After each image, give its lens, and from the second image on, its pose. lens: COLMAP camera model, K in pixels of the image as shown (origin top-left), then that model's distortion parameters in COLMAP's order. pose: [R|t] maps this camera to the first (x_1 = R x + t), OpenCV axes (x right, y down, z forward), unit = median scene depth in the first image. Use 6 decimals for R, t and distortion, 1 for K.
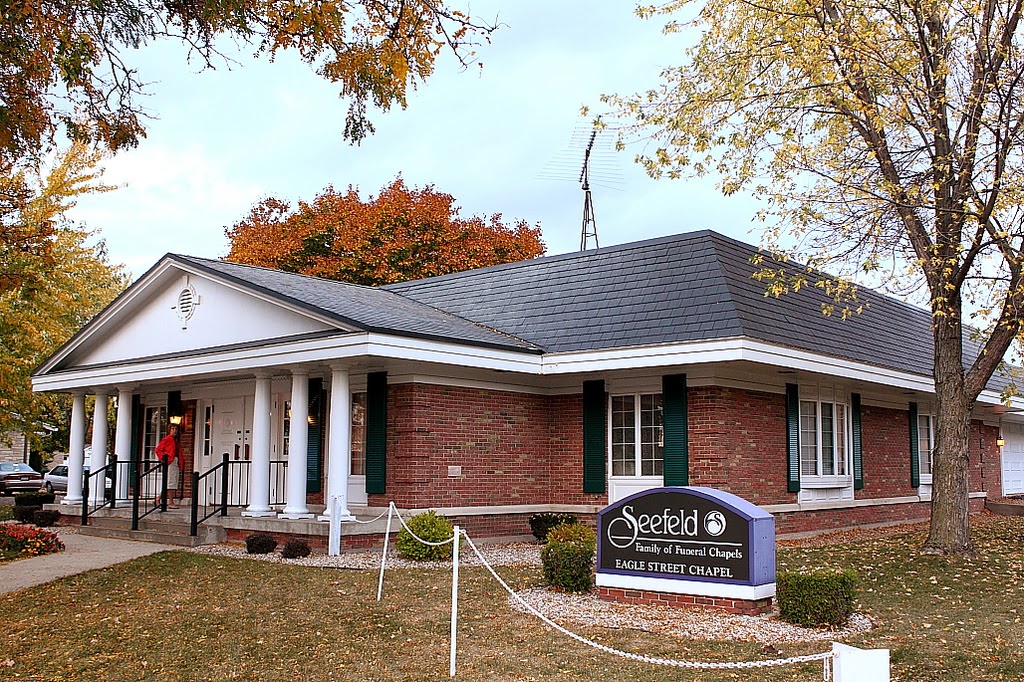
lens RADIAL K [[1007.1, 0, 512.0], [0, 1007.1, 341.0], [0, 0, 1]] dist [-0.092112, -0.000108]
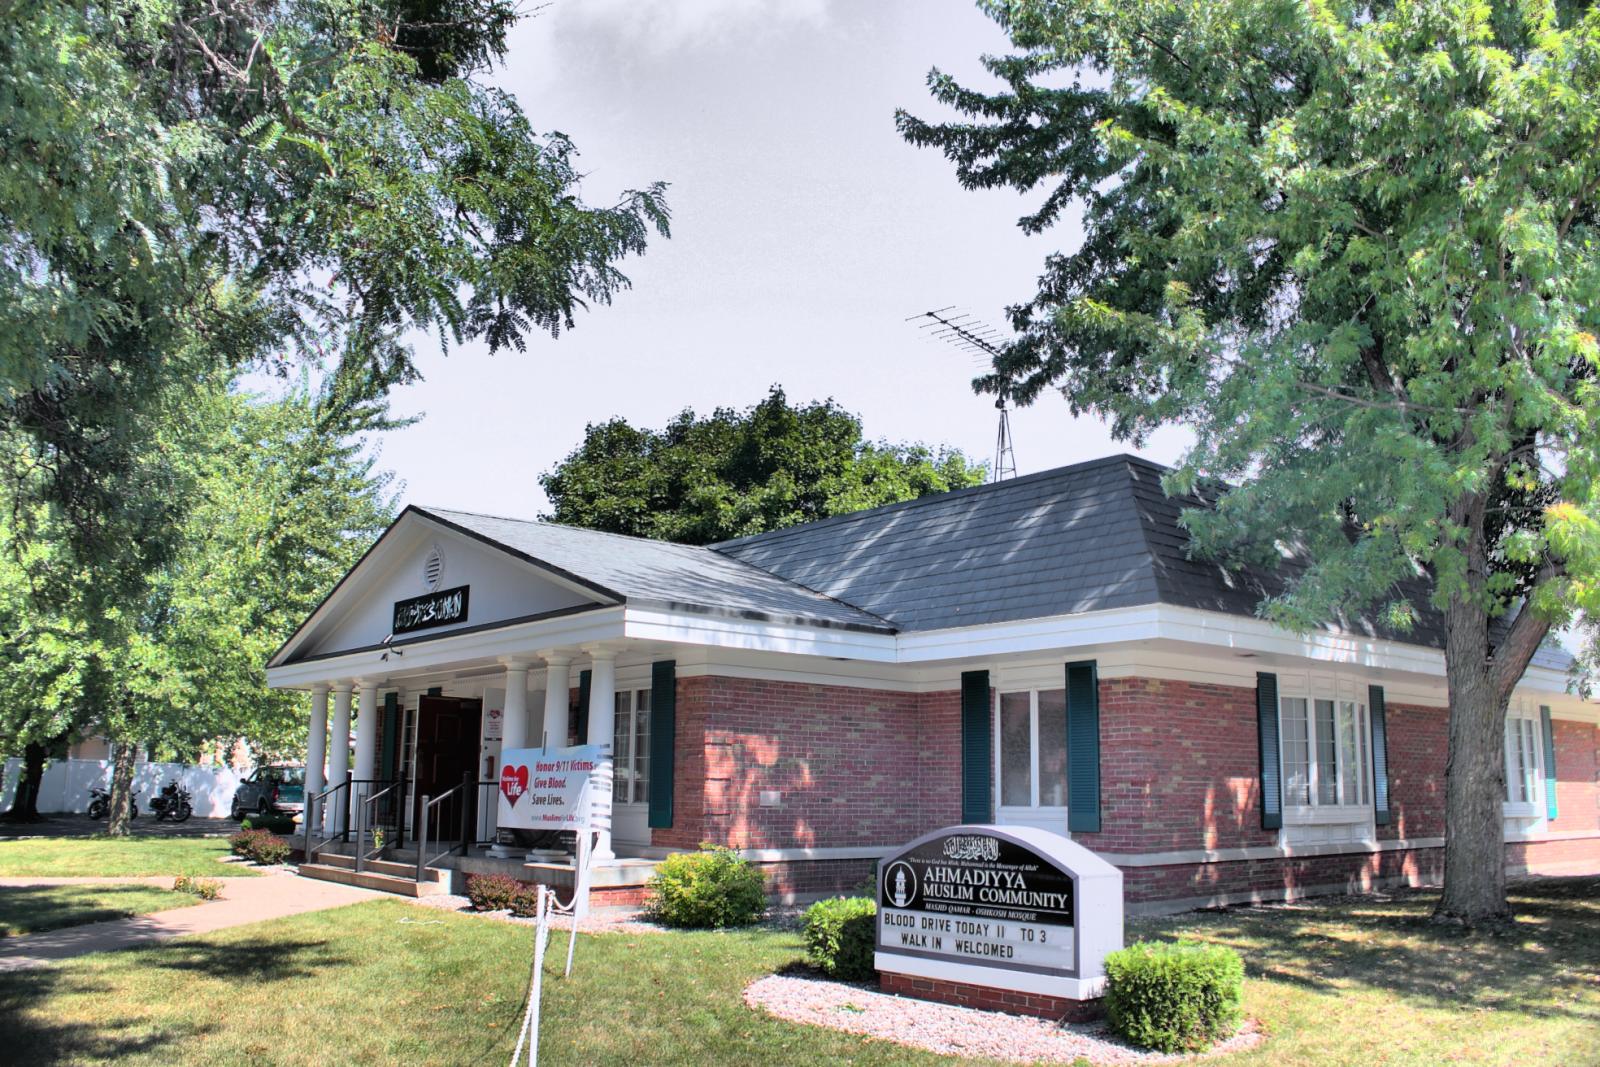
lens RADIAL K [[1340.5, 0, 800.0], [0, 1340.5, 533.5], [0, 0, 1]] dist [-0.179091, 0.189866]
pose [[0.988580, -0.020521, -0.149295, 0.105207], [0.010861, 0.997811, -0.065230, 0.002843], [0.150307, 0.062864, 0.986639, 0.052254]]
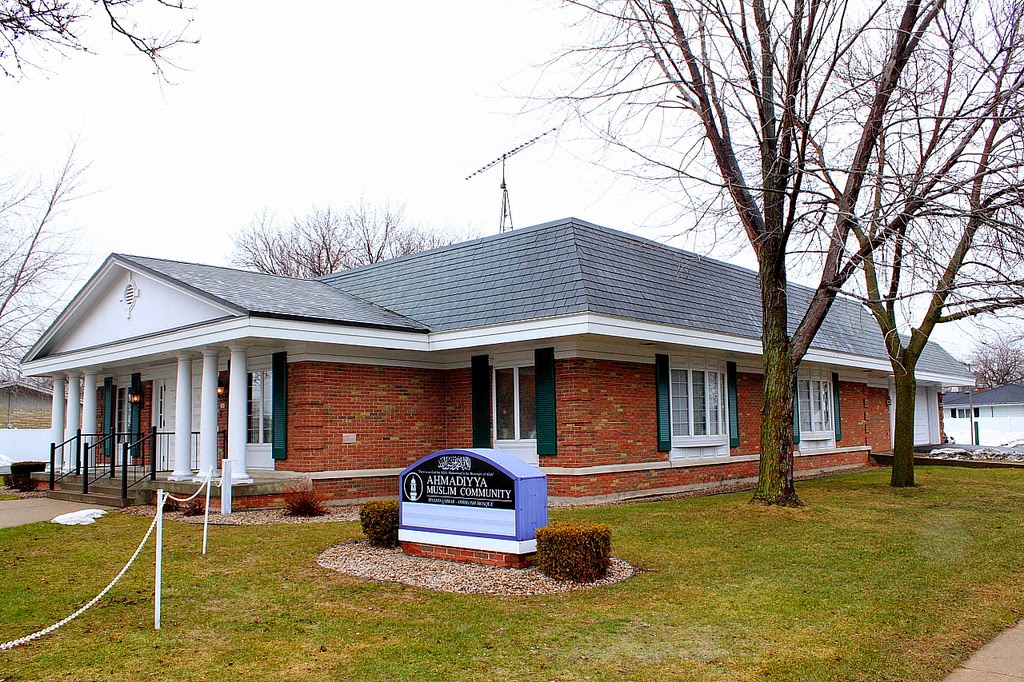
lens RADIAL K [[857.9, 0, 512.0], [0, 857.9, 341.0], [0, 0, 1]] dist [-0.179091, 0.189866]
pose [[0.999589, -0.023588, -0.016310, 0.137807], [0.023874, 0.999560, 0.017600, 0.007467], [0.015887, -0.017982, 0.999712, 0.047629]]
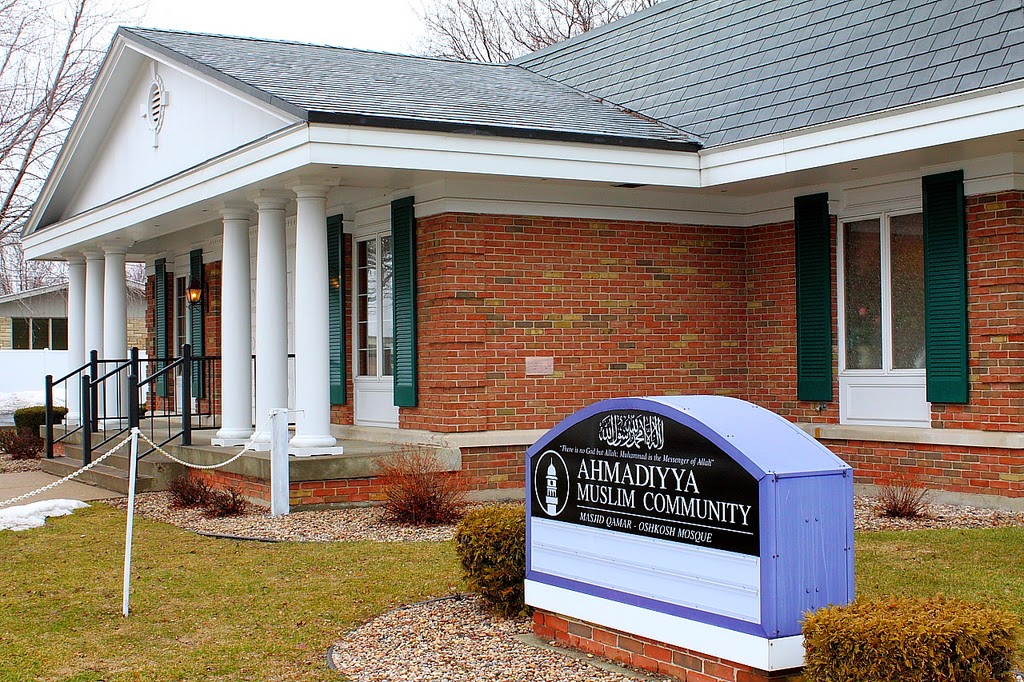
lens RADIAL K [[1435.8, 0, 512.0], [0, 1435.8, 341.0], [0, 0, 1]] dist [-0.032911, 0.009623]
pose [[0.946579, -0.020792, -0.321802, 0.181635], [0.057186, 0.992926, 0.104058, 0.028972], [0.317362, -0.116902, 0.941071, 0.224407]]
